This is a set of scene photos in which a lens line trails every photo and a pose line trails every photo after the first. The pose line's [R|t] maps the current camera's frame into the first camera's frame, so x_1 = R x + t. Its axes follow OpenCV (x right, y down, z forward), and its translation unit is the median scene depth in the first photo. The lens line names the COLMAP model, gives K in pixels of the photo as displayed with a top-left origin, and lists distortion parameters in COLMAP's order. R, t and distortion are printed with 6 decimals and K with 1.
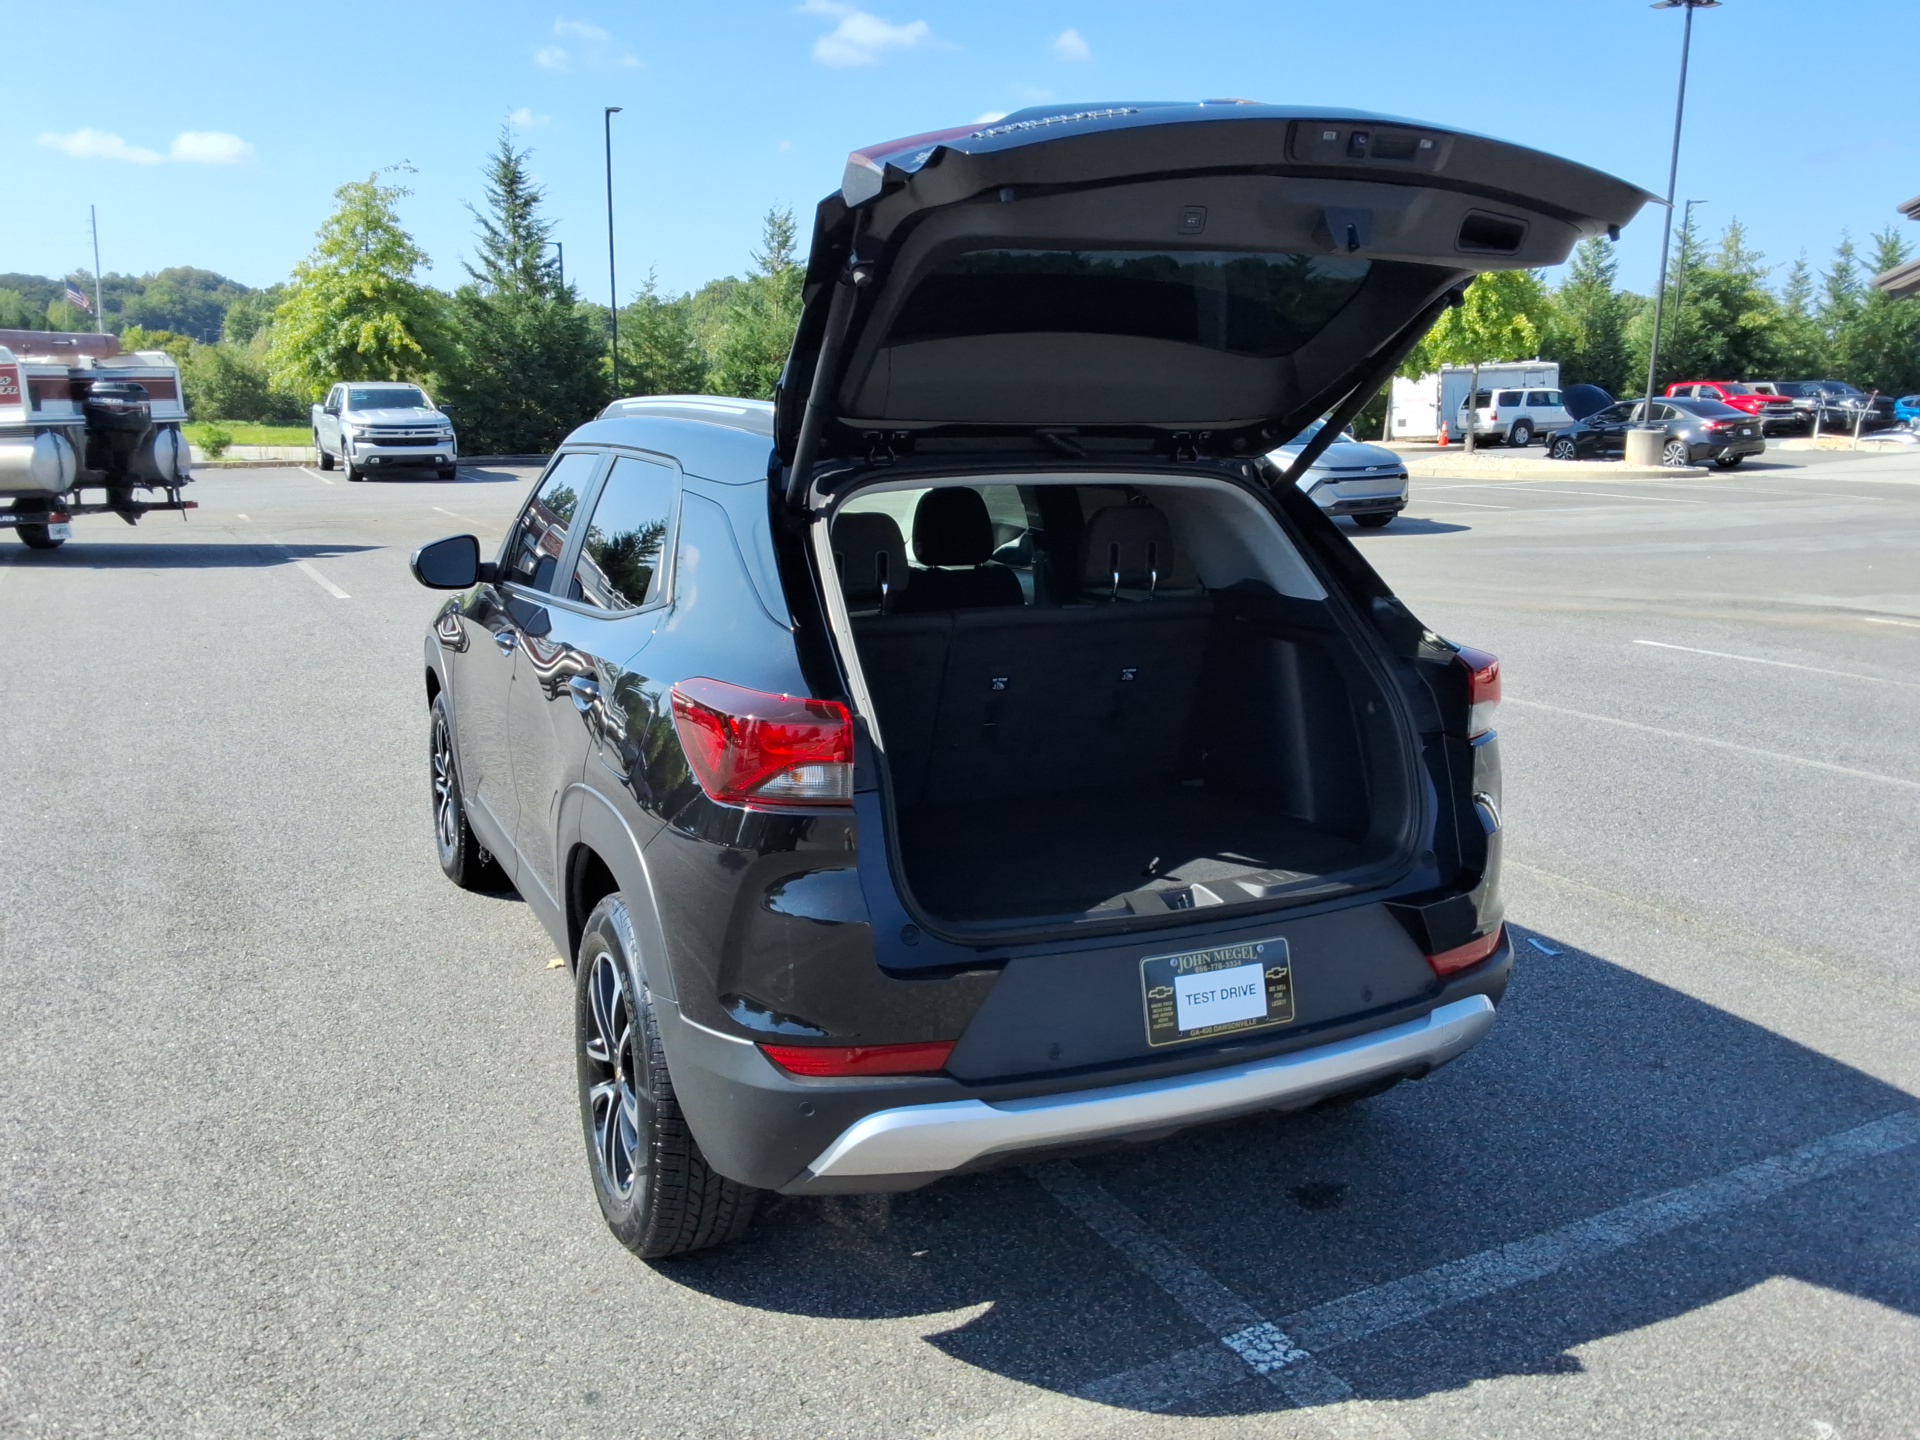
lens RADIAL K [[1538.9, 0, 977.2], [0, 1538.9, 706.0], [0, 0, 1]] dist [0.133457, -0.219790]
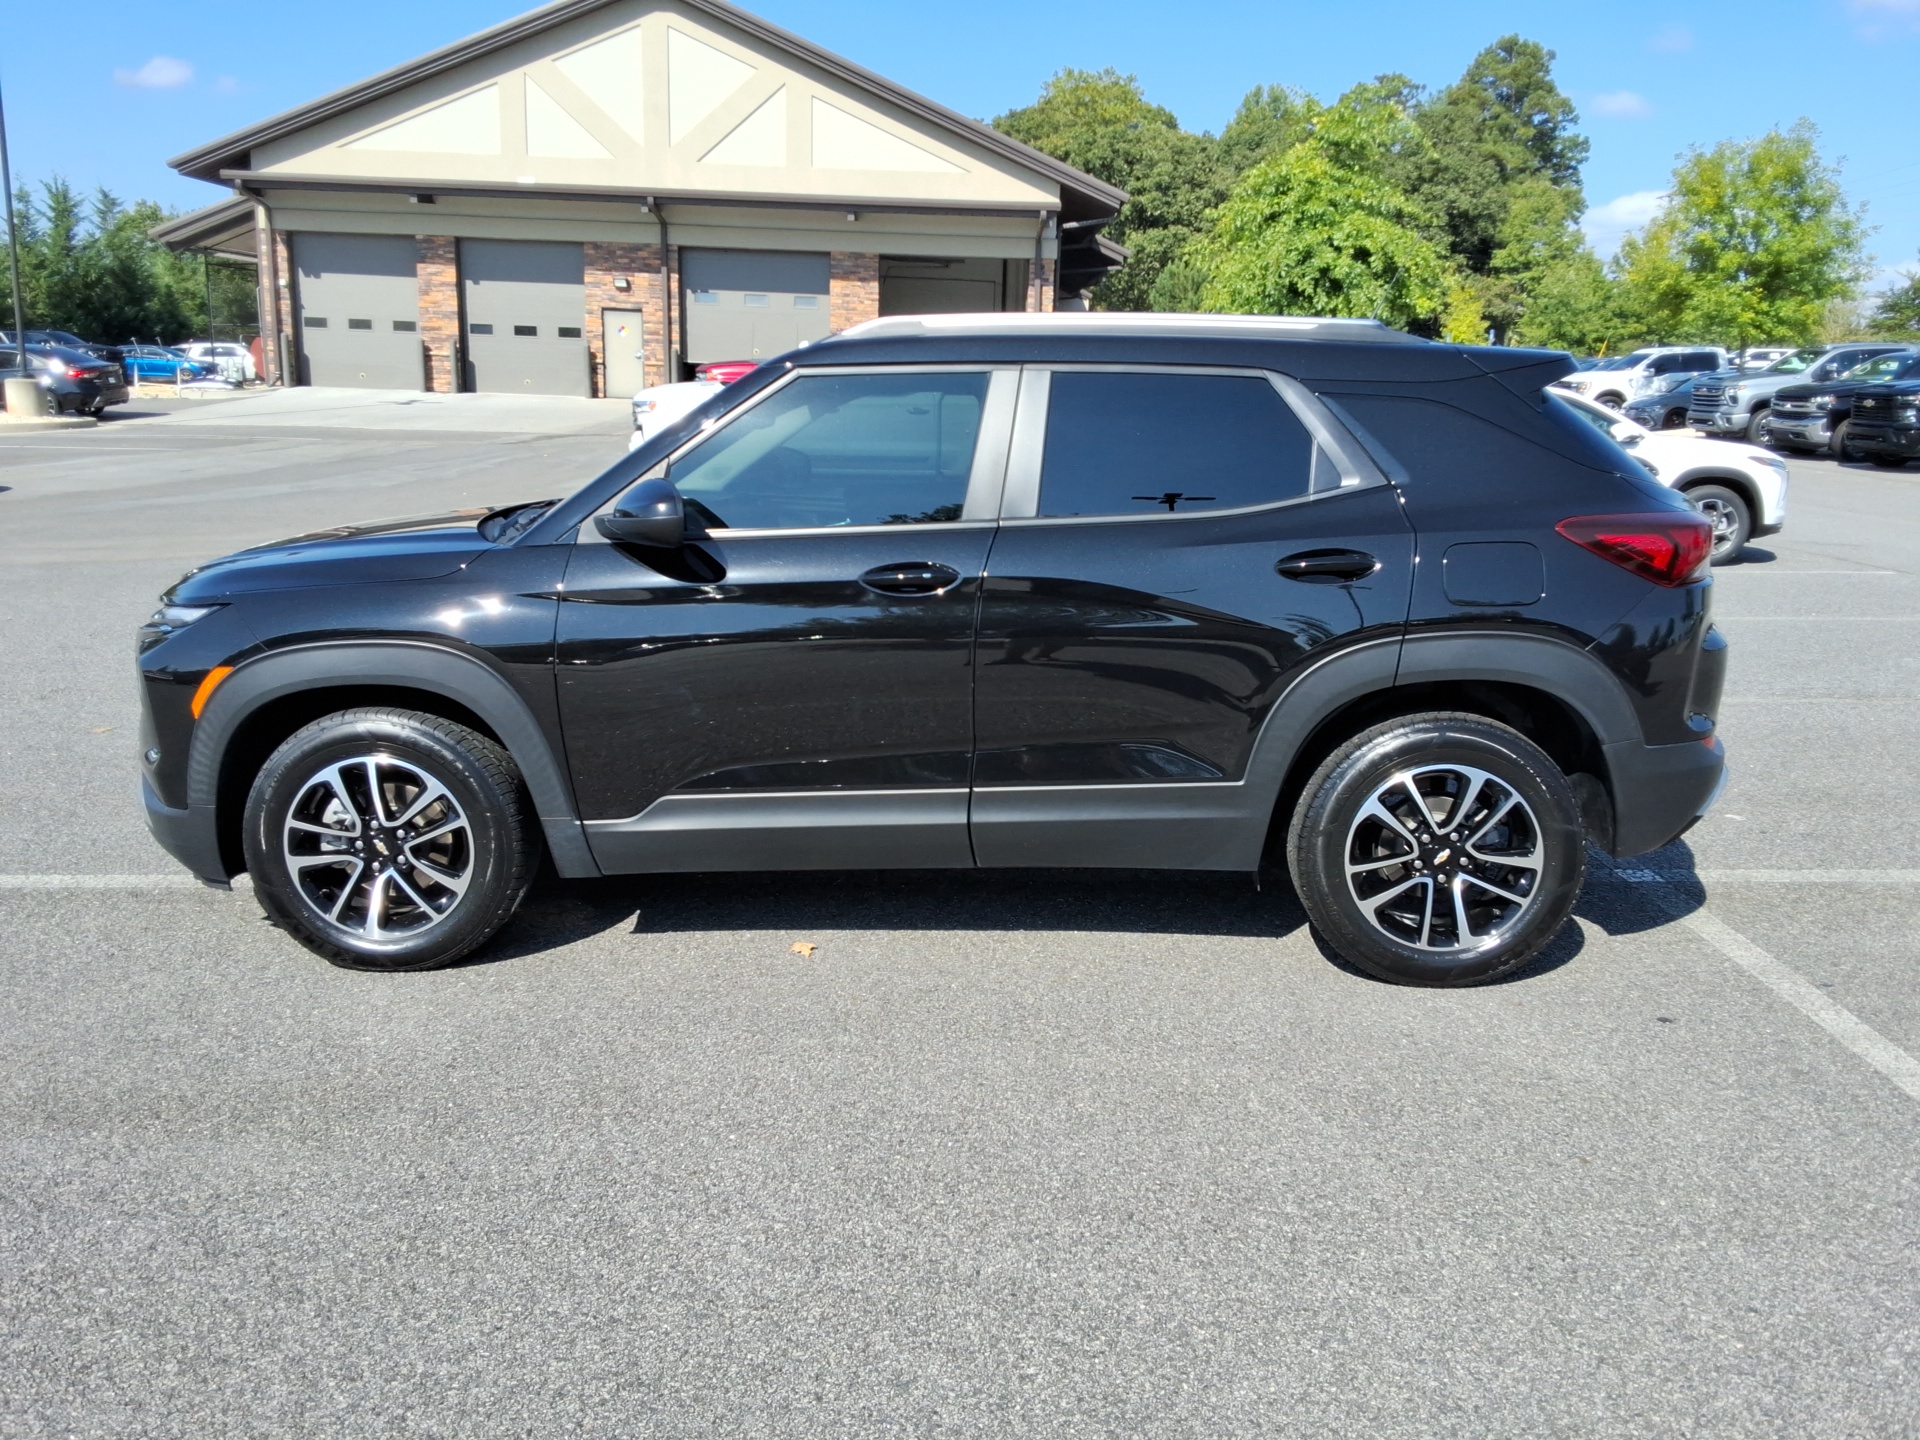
lens RADIAL K [[1556.6, 0, 973.4], [0, 1556.6, 698.3], [0, 0, 1]] dist [0.138855, -0.243953]
pose [[0.454149, -0.180289, 0.872493, -0.301024], [0.161697, 0.979726, 0.118281, -0.020608], [-0.876129, 0.087362, 0.474094, 0.148036]]
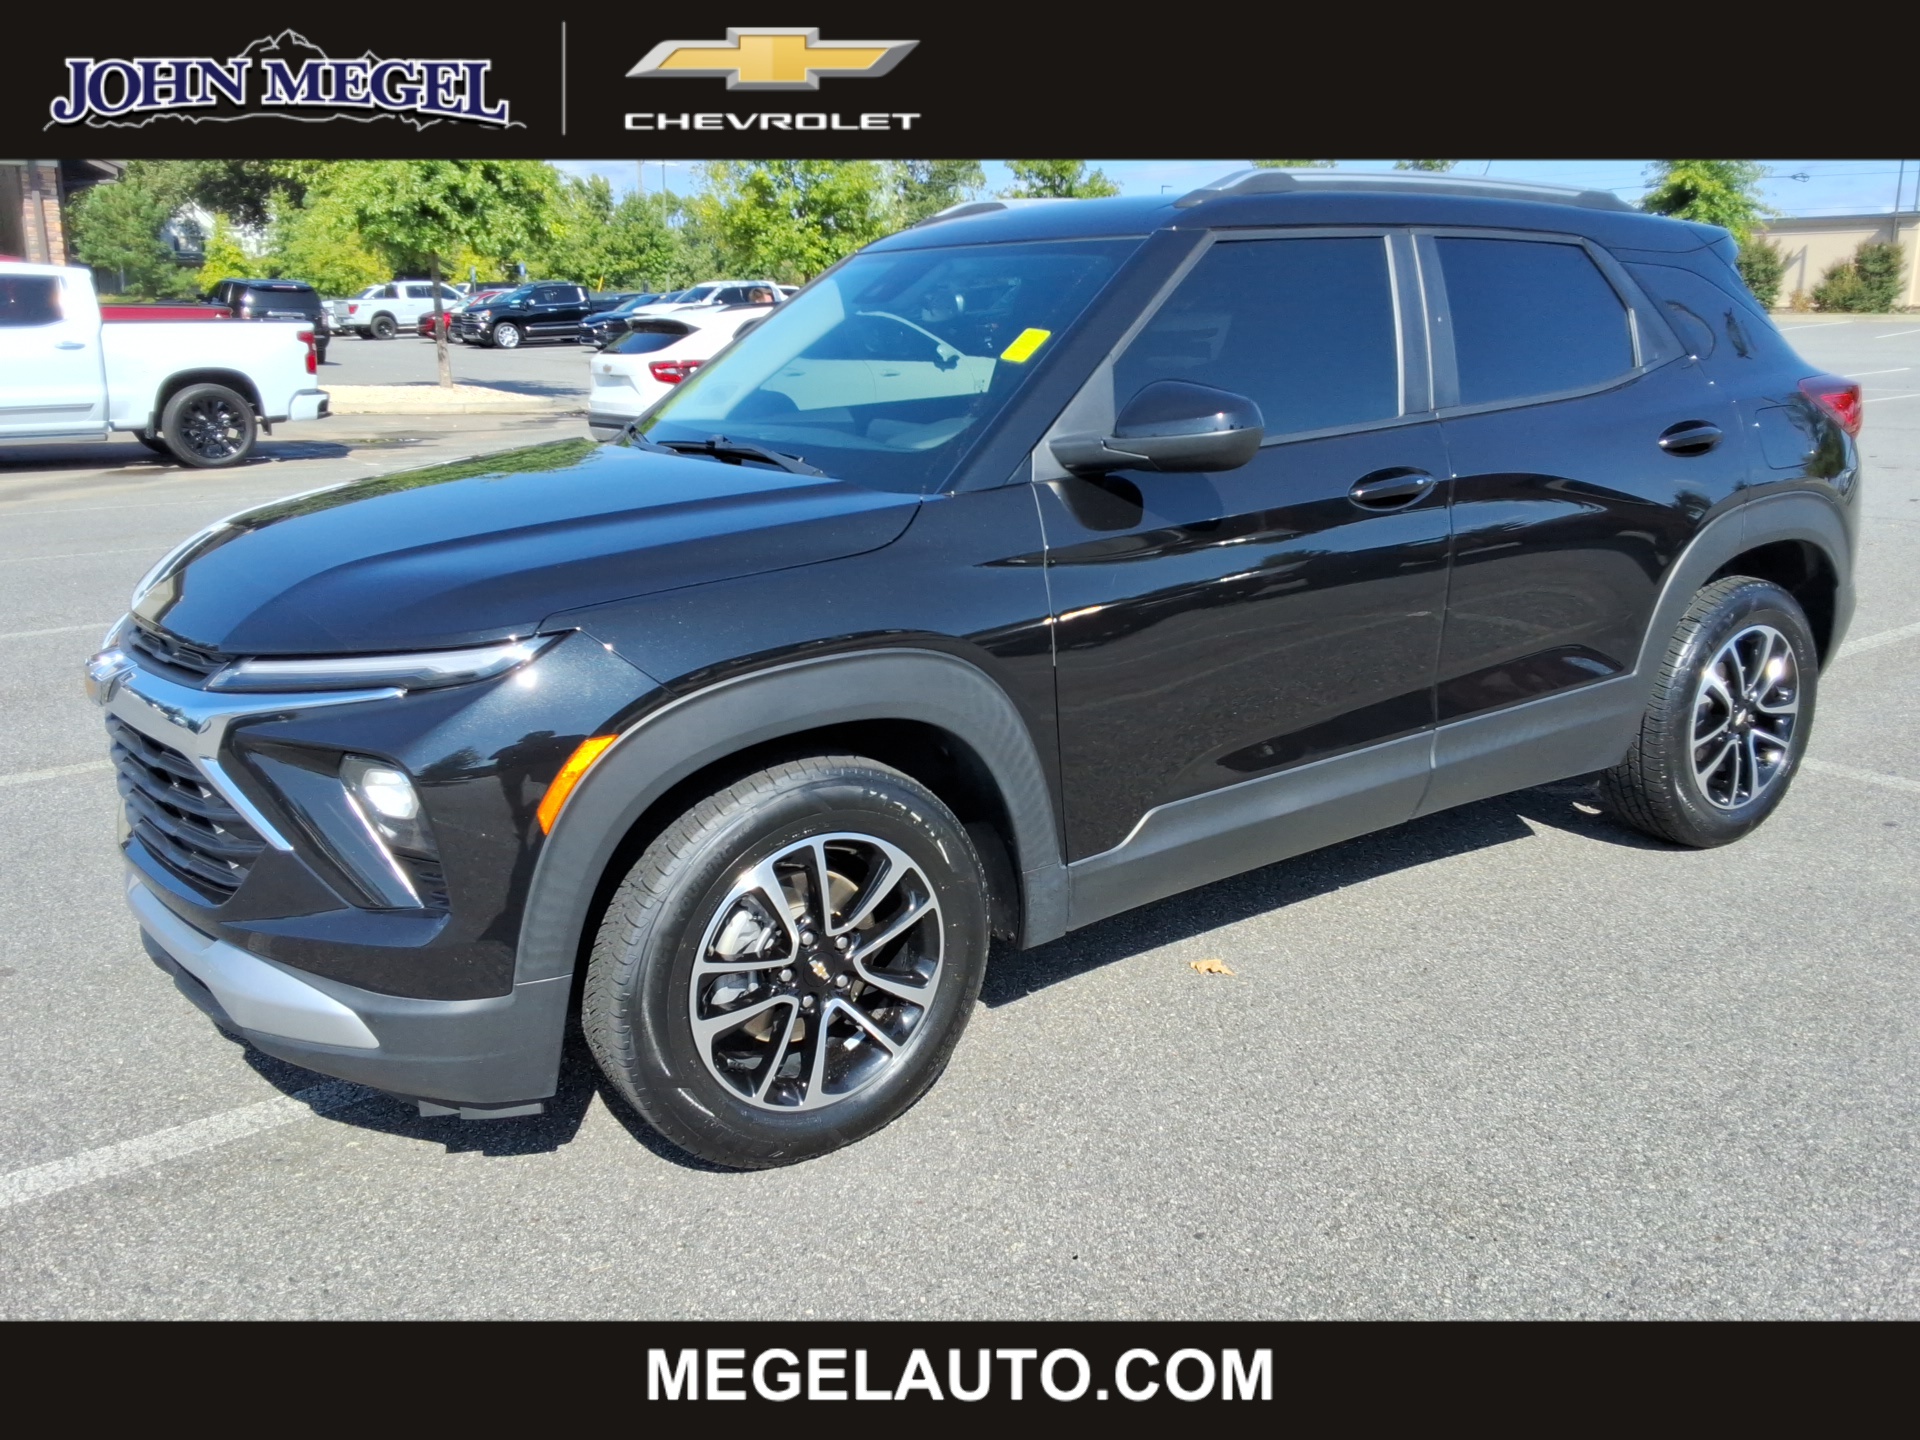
lens RADIAL K [[1538.9, 0, 977.2], [0, 1538.9, 706.0], [0, 0, 1]] dist [0.133457, -0.219790]
pose [[-0.173990, -0.243583, 0.954146, -0.276811], [0.189270, 0.942588, 0.275146, -0.052384], [-0.966387, 0.228463, -0.117898, 0.364533]]
